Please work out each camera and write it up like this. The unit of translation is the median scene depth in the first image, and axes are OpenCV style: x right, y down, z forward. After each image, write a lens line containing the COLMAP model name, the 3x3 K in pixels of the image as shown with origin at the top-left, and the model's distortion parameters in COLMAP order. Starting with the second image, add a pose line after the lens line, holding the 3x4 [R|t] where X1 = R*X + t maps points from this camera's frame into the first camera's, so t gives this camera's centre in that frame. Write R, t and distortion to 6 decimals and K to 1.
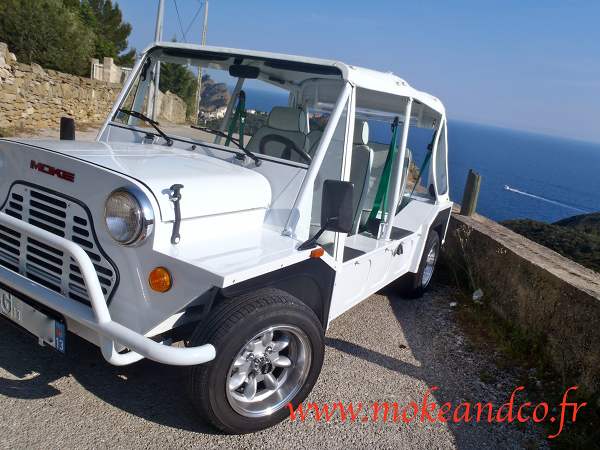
lens RADIAL K [[489.3, 0, 300.1], [0, 489.3, 223.8], [0, 0, 1]] dist [-0.011874, -0.004403]
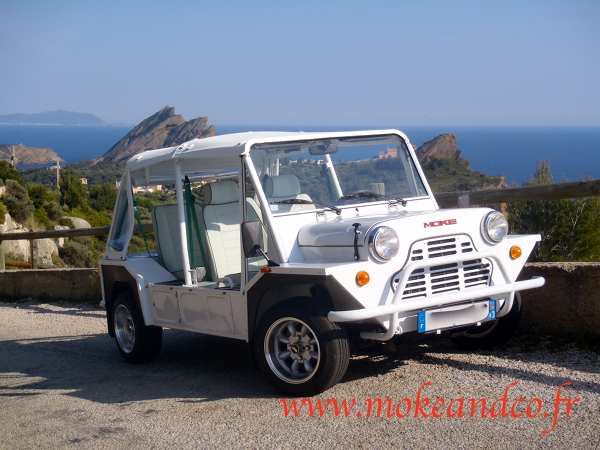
lens RADIAL K [[913.7, 0, 300.0], [0, 913.7, 225.3], [0, 0, 1]] dist [-0.033733, 0.000000]
pose [[0.432852, -0.246218, 0.867188, -3.152217], [0.350740, 0.932177, 0.089600, -0.507327], [-0.830434, 0.265374, 0.489854, -0.075325]]
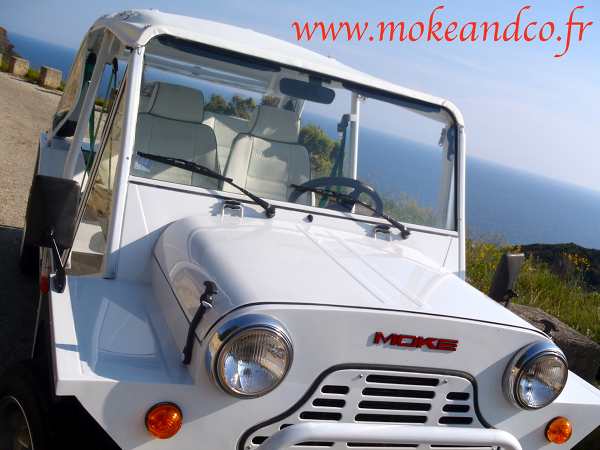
lens RADIAL K [[678.2, 0, 301.0], [0, 678.2, 225.4], [0, 0, 1]] dist [0.017175, 0.000000]
pose [[0.643051, -0.174718, 0.745626, -1.254872], [0.024499, 0.977822, 0.207999, -0.457739], [-0.765431, -0.115487, 0.633070, 0.506598]]
